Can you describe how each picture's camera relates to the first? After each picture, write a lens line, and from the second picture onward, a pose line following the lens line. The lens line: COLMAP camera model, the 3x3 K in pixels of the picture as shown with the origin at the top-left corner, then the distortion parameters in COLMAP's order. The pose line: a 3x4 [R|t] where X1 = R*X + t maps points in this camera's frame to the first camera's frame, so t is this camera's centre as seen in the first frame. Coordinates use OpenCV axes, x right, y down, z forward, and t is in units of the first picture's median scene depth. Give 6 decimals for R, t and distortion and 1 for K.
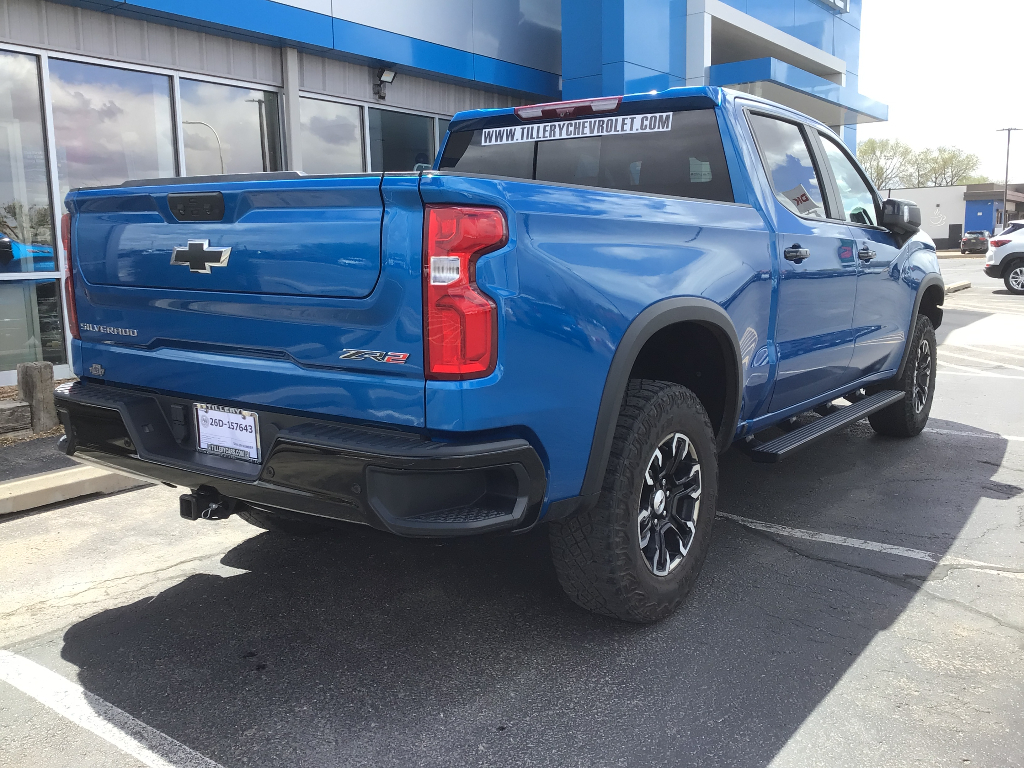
lens RADIAL K [[929.4, 0, 512.0], [0, 929.4, 384.0], [0, 0, 1]] dist [0.024583, -0.000596]
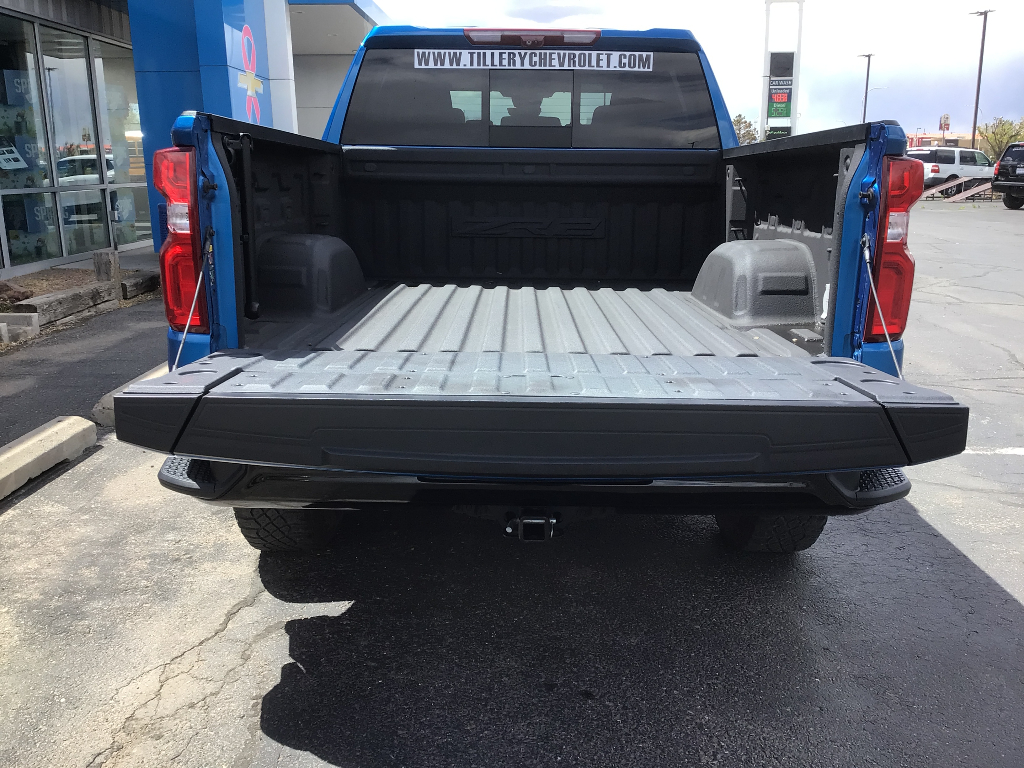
lens RADIAL K [[929.4, 0, 512.0], [0, 929.4, 384.0], [0, 0, 1]] dist [0.024583, -0.000596]
pose [[0.811243, -0.119486, 0.572370, -0.540779], [0.073702, 0.991986, 0.102622, -0.050272], [-0.580045, -0.041066, 0.813549, 0.247348]]
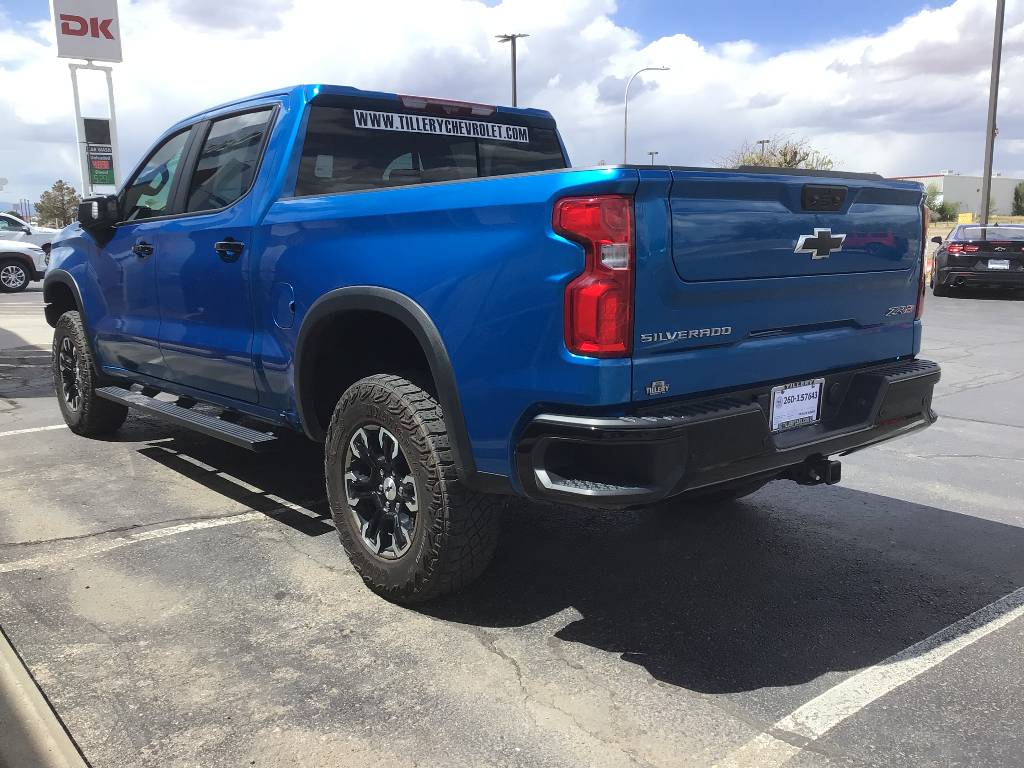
lens RADIAL K [[909.4, 0, 525.5], [0, 909.4, 393.6], [0, 0, 1]] dist [0.048329, -0.005092]
pose [[0.227807, -0.160579, 0.960374, -0.969444], [0.150587, 0.980251, 0.128182, -0.101697], [-0.961992, 0.115419, 0.247489, 0.716884]]
